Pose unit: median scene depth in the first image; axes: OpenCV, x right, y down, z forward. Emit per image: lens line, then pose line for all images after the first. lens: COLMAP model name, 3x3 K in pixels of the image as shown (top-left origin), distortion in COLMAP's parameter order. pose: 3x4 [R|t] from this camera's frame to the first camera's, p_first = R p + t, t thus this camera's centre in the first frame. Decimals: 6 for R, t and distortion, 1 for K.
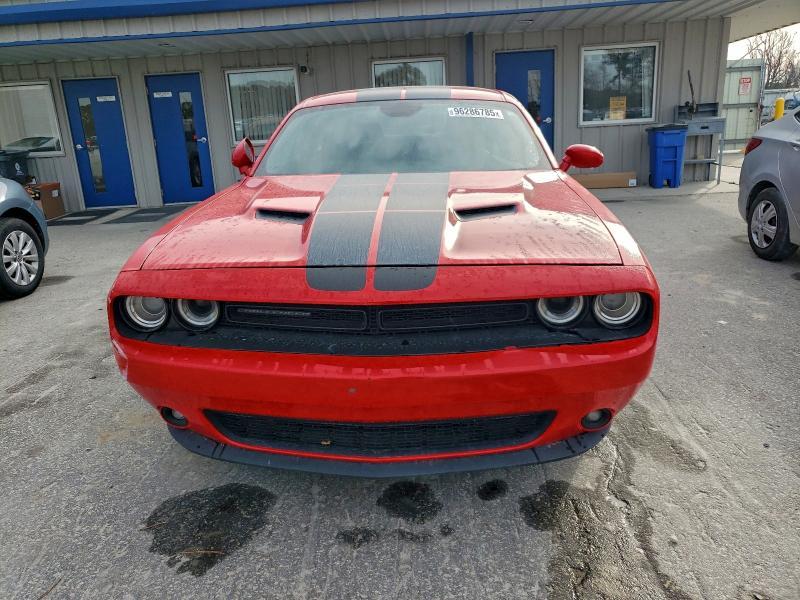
lens RADIAL K [[644.9, 0, 398.2], [0, 644.9, 317.0], [0, 0, 1]] dist [-0.005299, 0.049786]
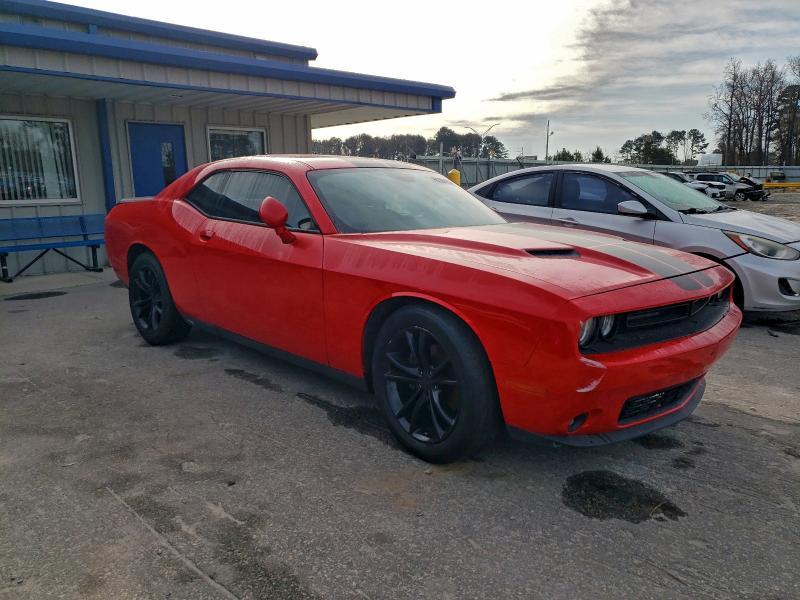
lens RADIAL K [[644.9, 0, 398.2], [0, 644.9, 317.0], [0, 0, 1]] dist [-0.005299, 0.049786]
pose [[0.640899, -0.122238, 0.757830, -0.945808], [0.205382, 0.978554, -0.015852, -0.056264], [-0.739640, 0.165804, 0.652259, 0.289052]]
